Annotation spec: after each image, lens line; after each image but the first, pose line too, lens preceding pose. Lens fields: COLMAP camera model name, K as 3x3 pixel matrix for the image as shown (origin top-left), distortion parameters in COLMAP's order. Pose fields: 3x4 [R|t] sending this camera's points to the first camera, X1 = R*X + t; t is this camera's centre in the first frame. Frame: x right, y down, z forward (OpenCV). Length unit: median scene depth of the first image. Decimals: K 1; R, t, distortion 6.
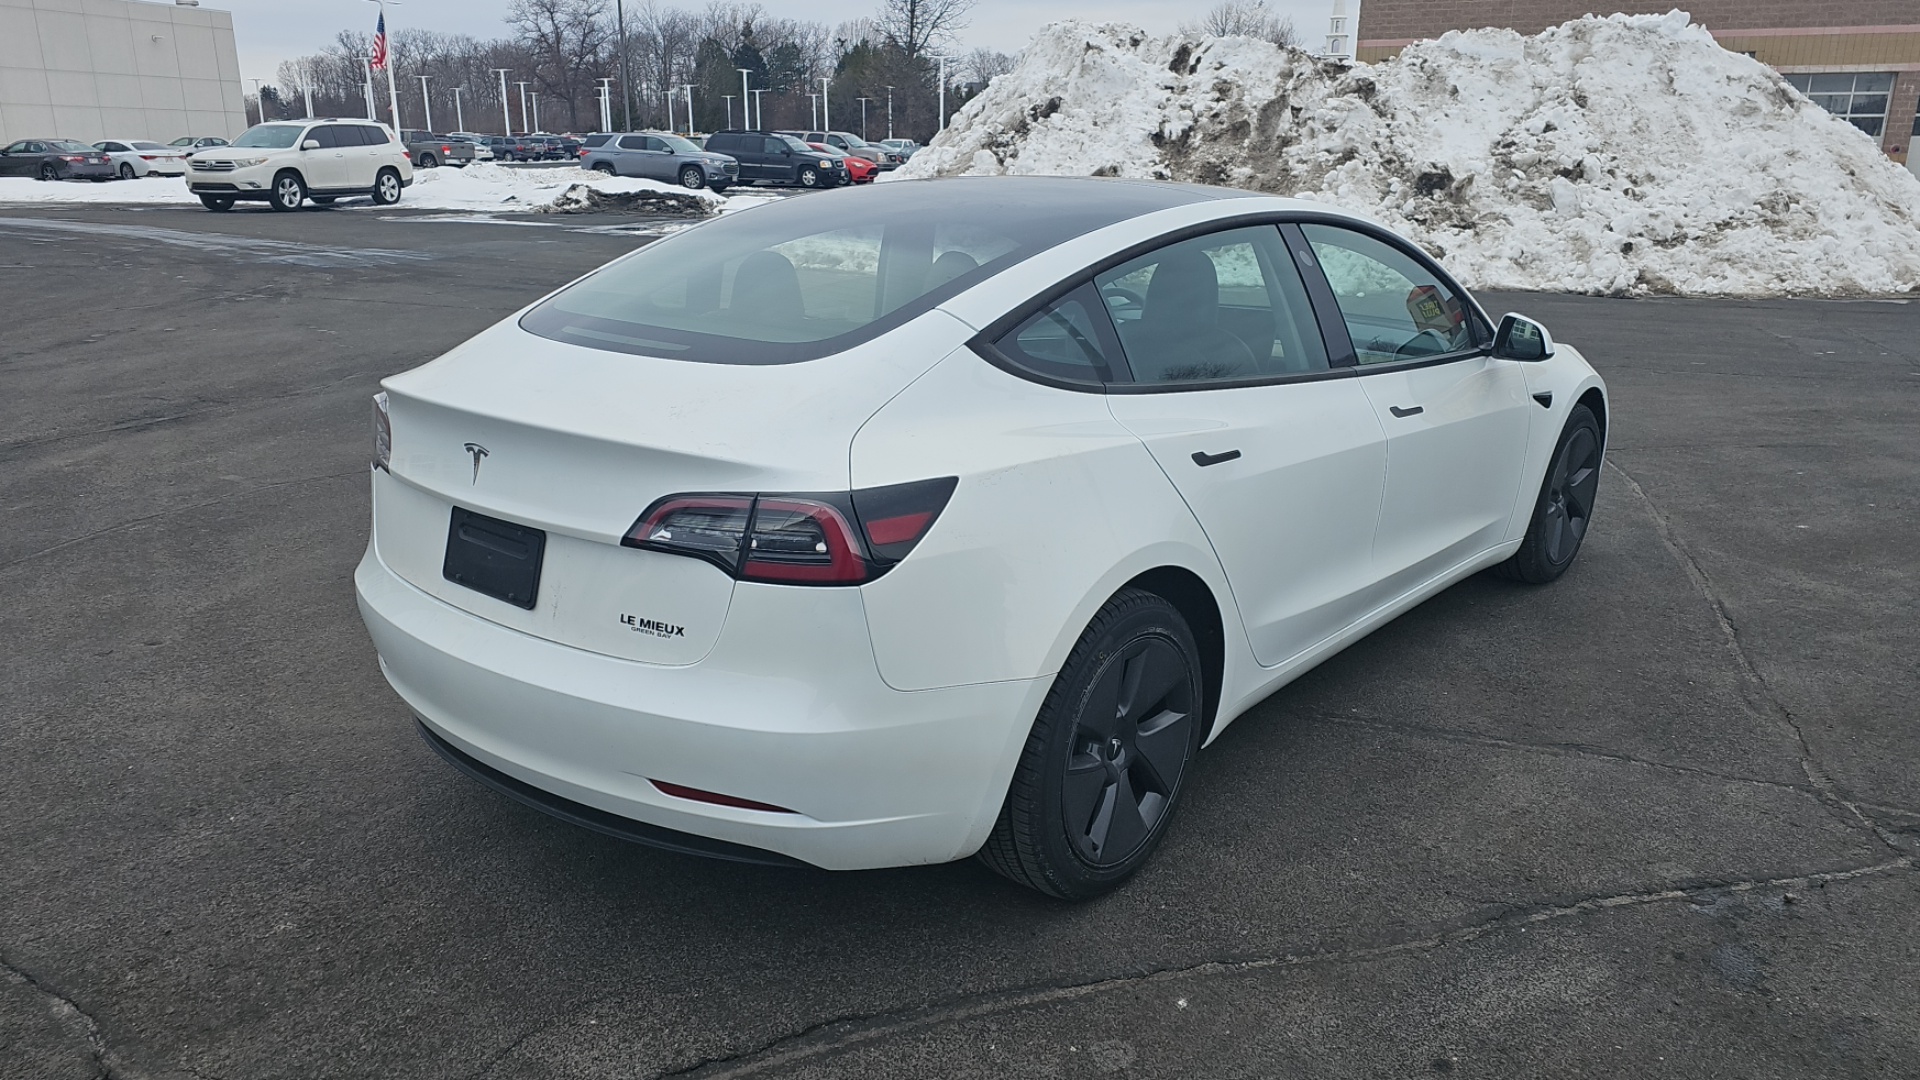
lens RADIAL K [[1373.0, 0, 943.0], [0, 1373.0, 554.9], [0, 0, 1]] dist [0.071175, -0.050852]
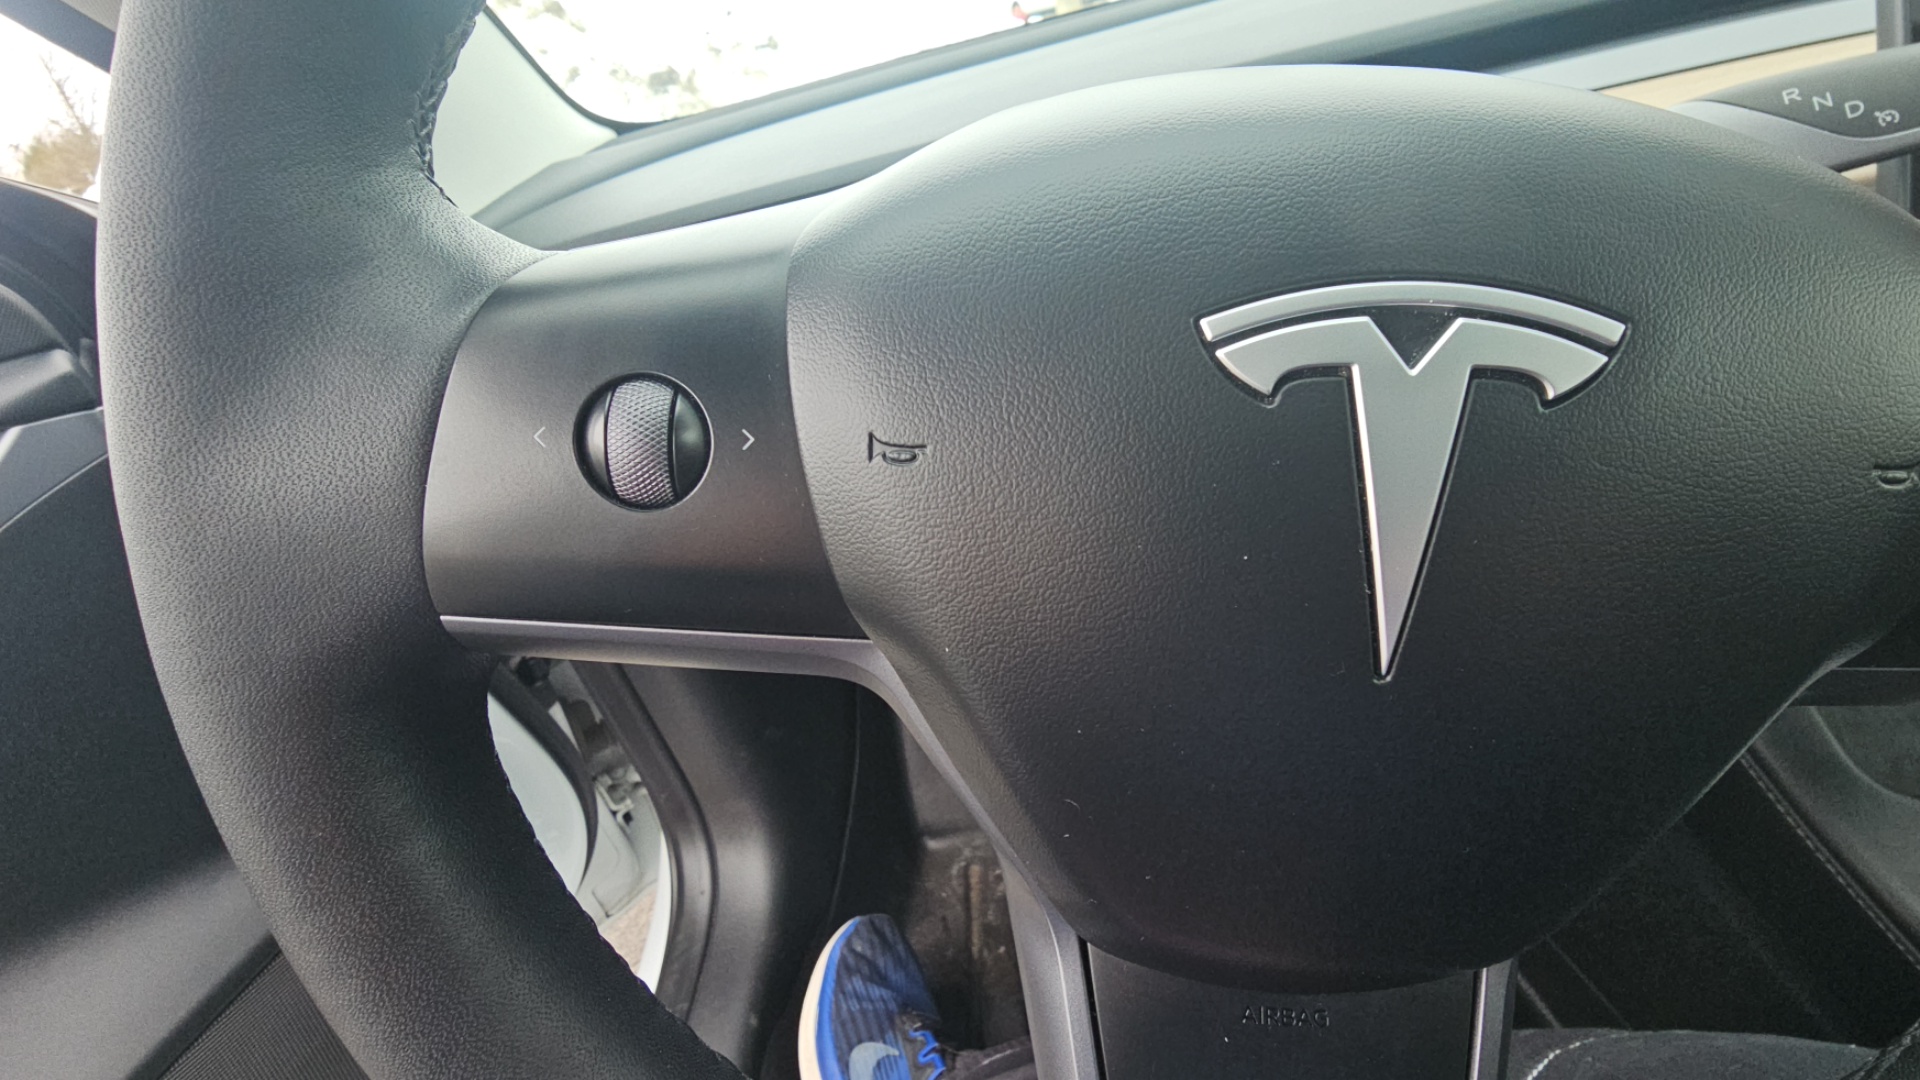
lens RADIAL K [[858.5, 0, 988.0], [0, 858.5, 543.5], [0, 0, 1]] dist [0.009514, -0.007334]
pose [[0.723248, -0.480260, 0.496248, 0.025779], [0.381773, 0.876853, 0.292194, -0.047348], [-0.575466, -0.021875, 0.817533, 0.273062]]
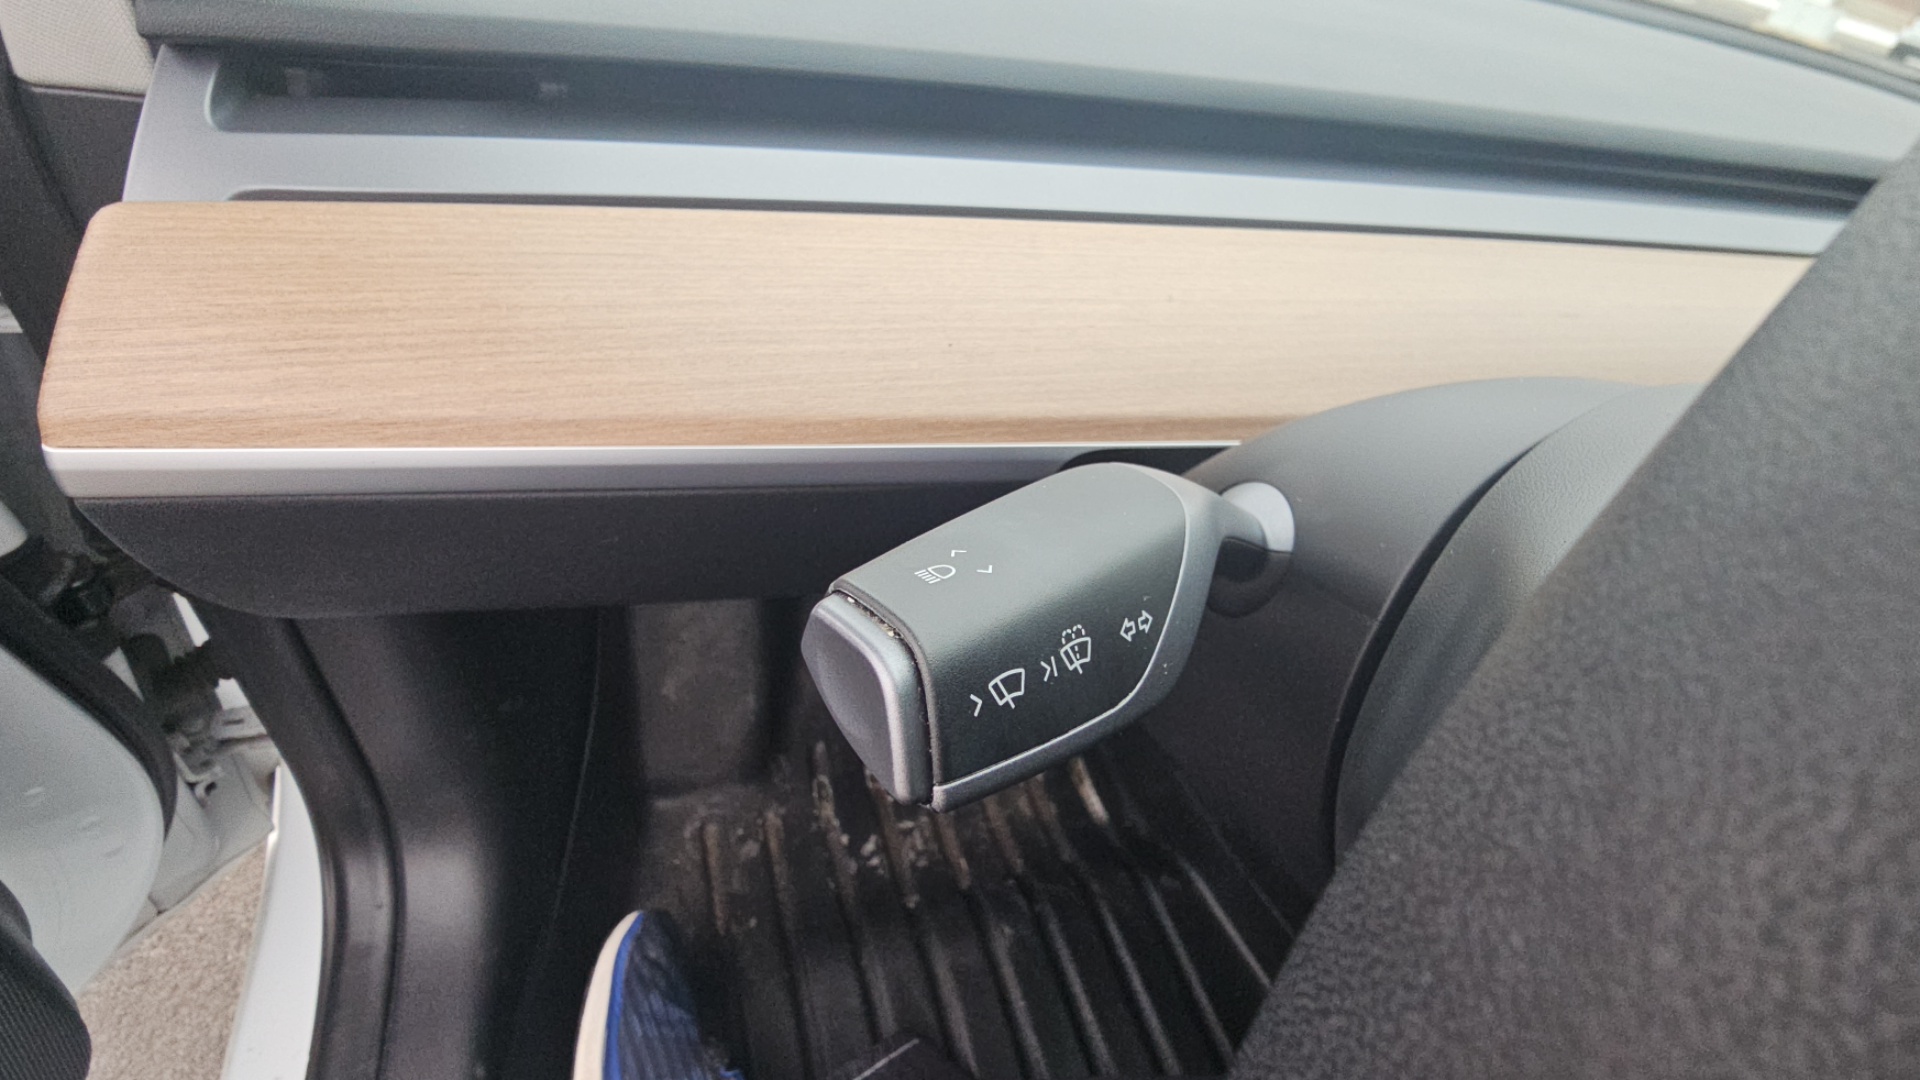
lens RADIAL K [[858.5, 0, 965.1], [0, 858.5, 542.2], [0, 0, 1]] dist [0.009514, -0.007334]
pose [[0.512094, -0.498669, 0.699350, 0.023910], [0.075039, 0.837071, 0.541924, -0.052103], [-0.855646, -0.225037, 0.466078, 0.285207]]
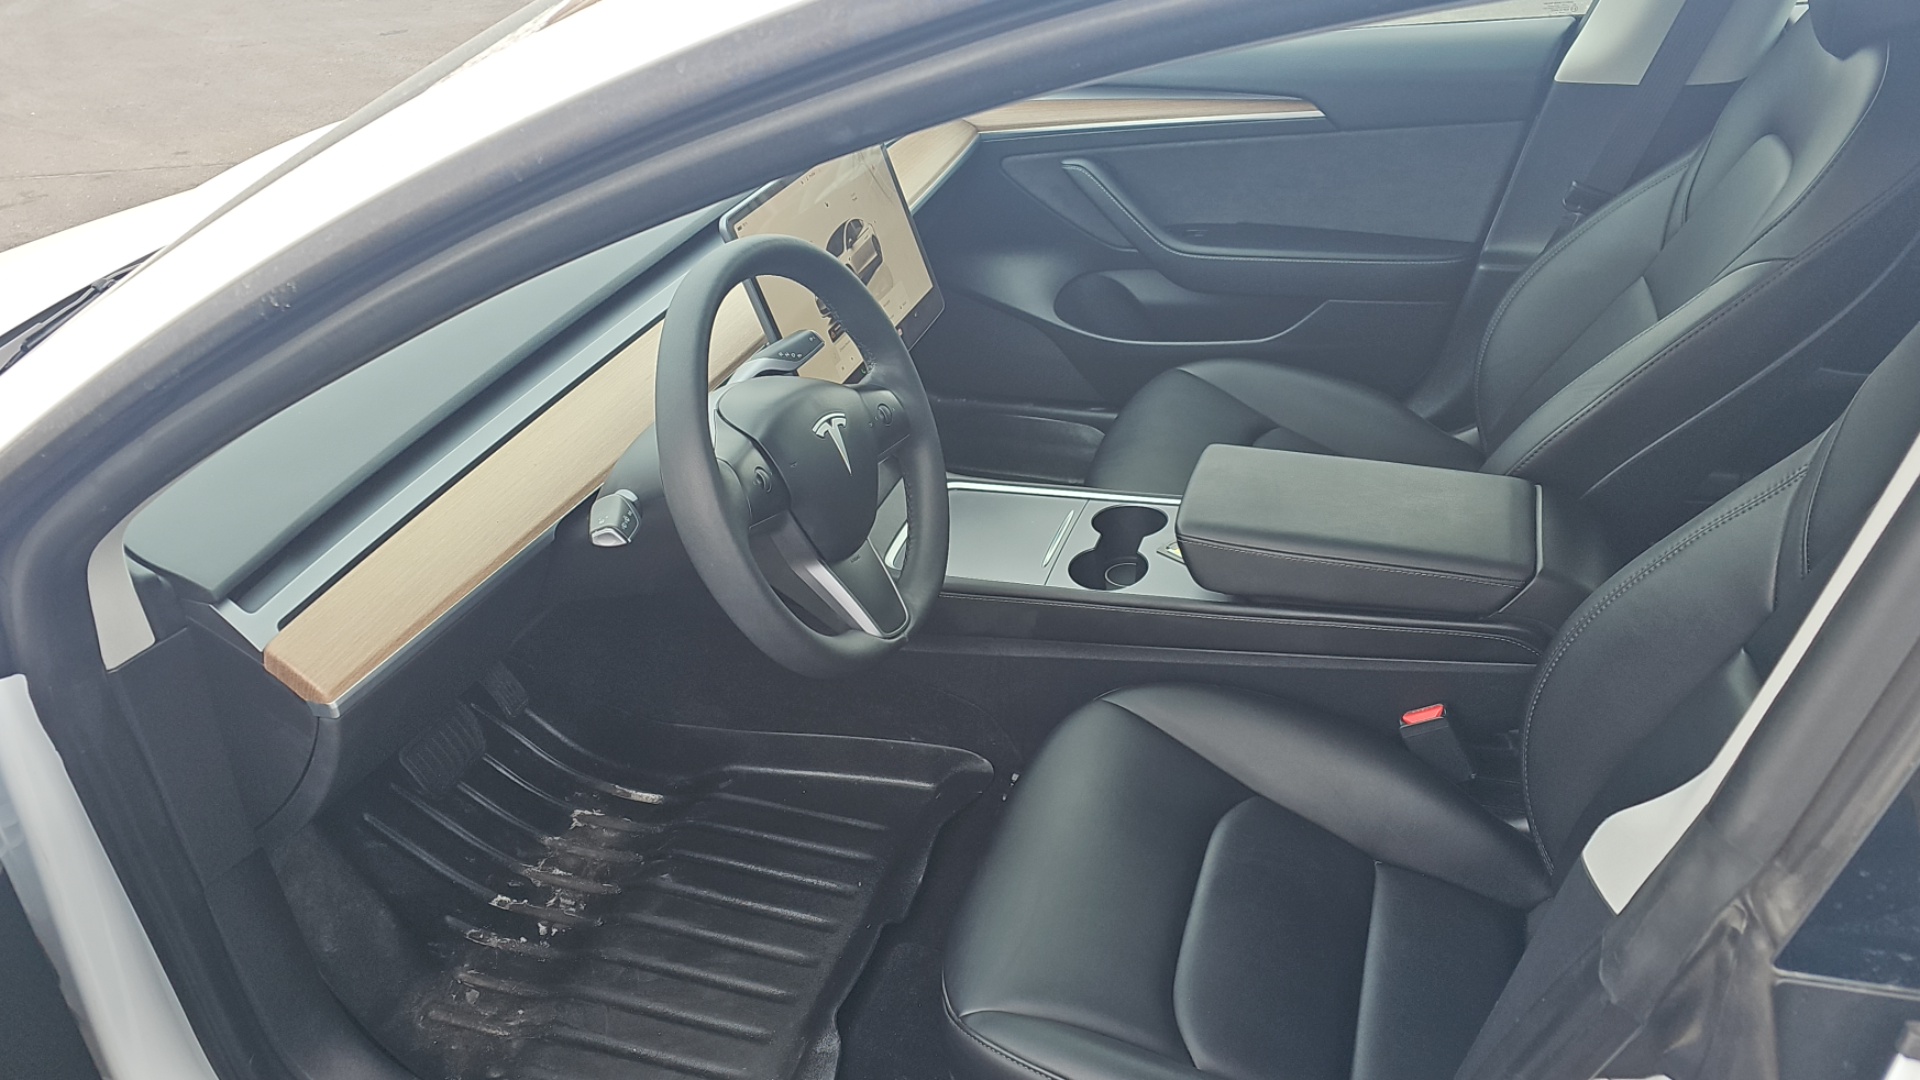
lens RADIAL K [[1373.0, 0, 949.6], [0, 1373.0, 549.8], [0, 0, 1]] dist [0.071175, -0.050852]
pose [[-0.364817, -0.476823, 0.799718, -0.026557], [0.322733, 0.740907, 0.588983, -0.078638], [-0.873357, 0.472966, -0.116409, 0.282297]]
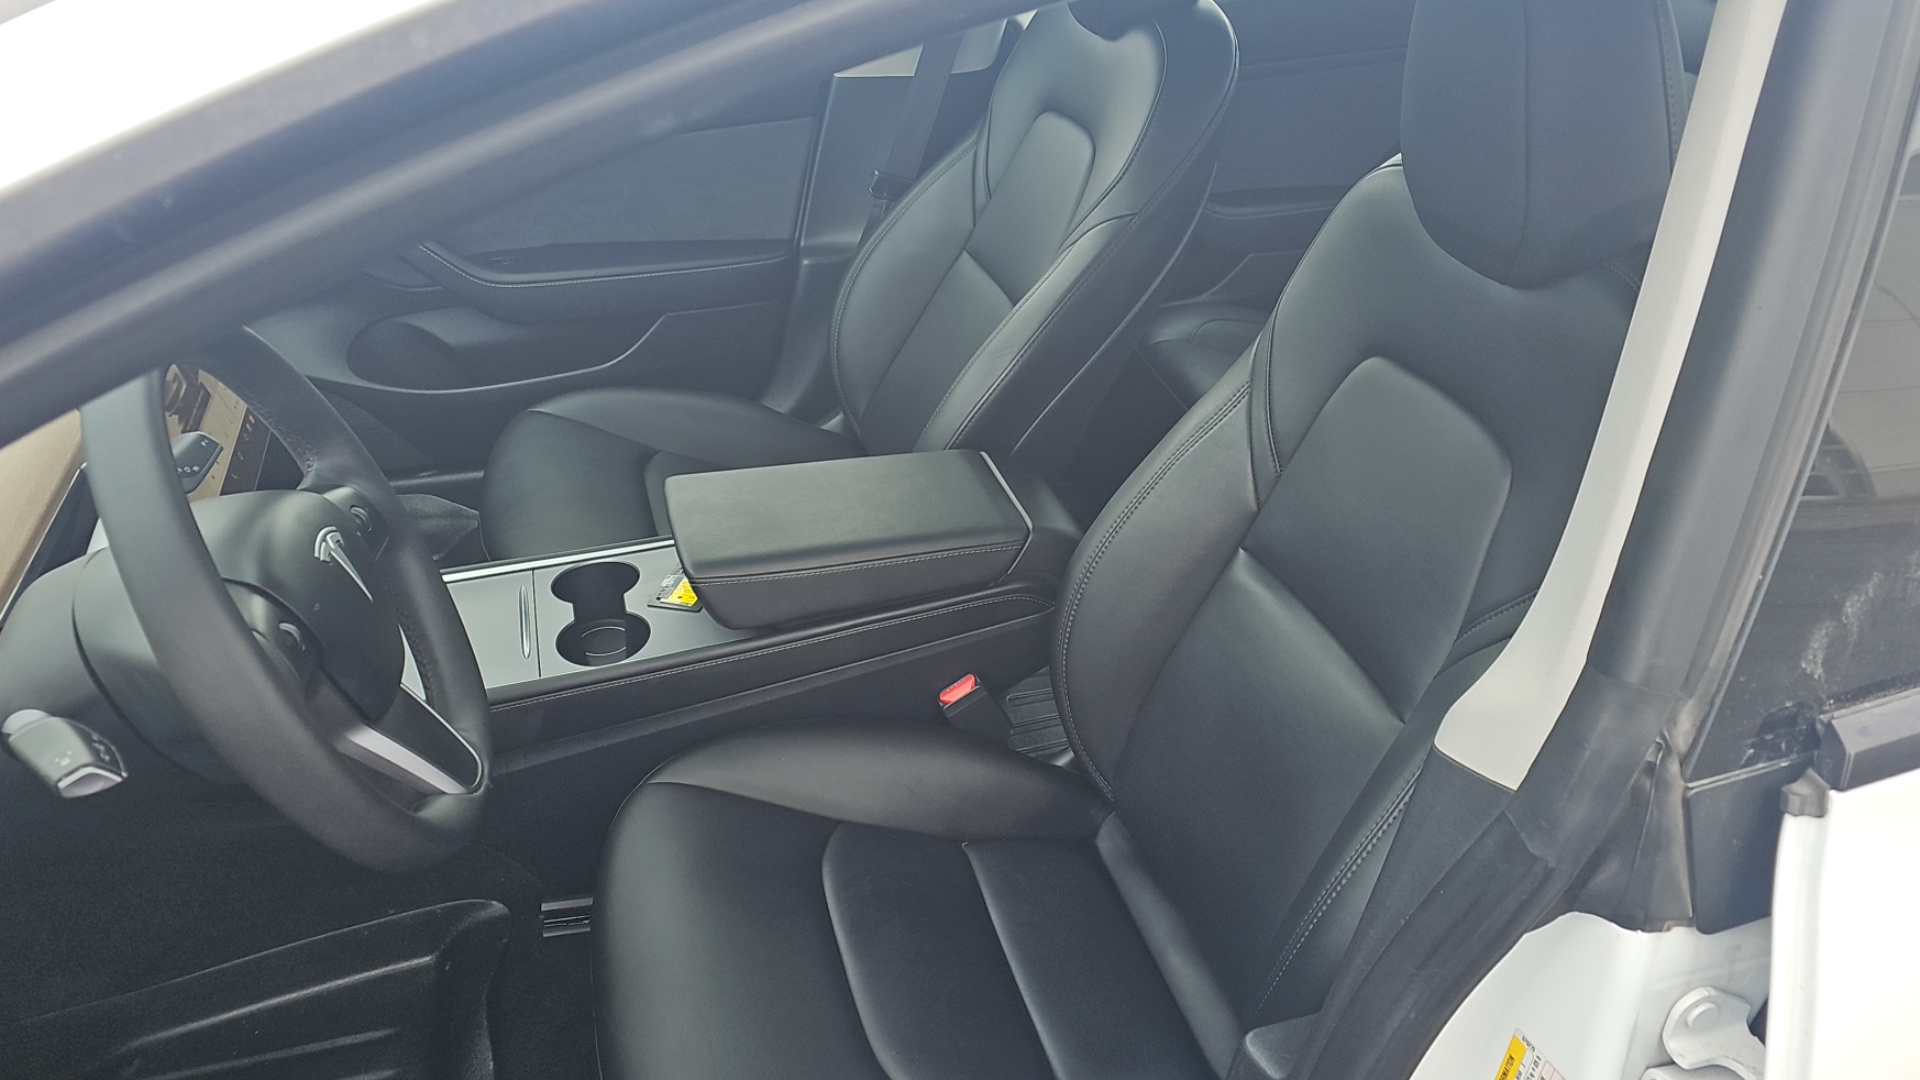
lens RADIAL K [[1373.0, 0, 972.6], [0, 1373.0, 558.9], [0, 0, 1]] dist [0.071175, -0.050852]
pose [[-0.846450, -0.307898, 0.434420, -0.010166], [0.117141, 0.688194, 0.716008, -0.078878], [-0.519422, 0.656953, -0.546454, 0.292617]]
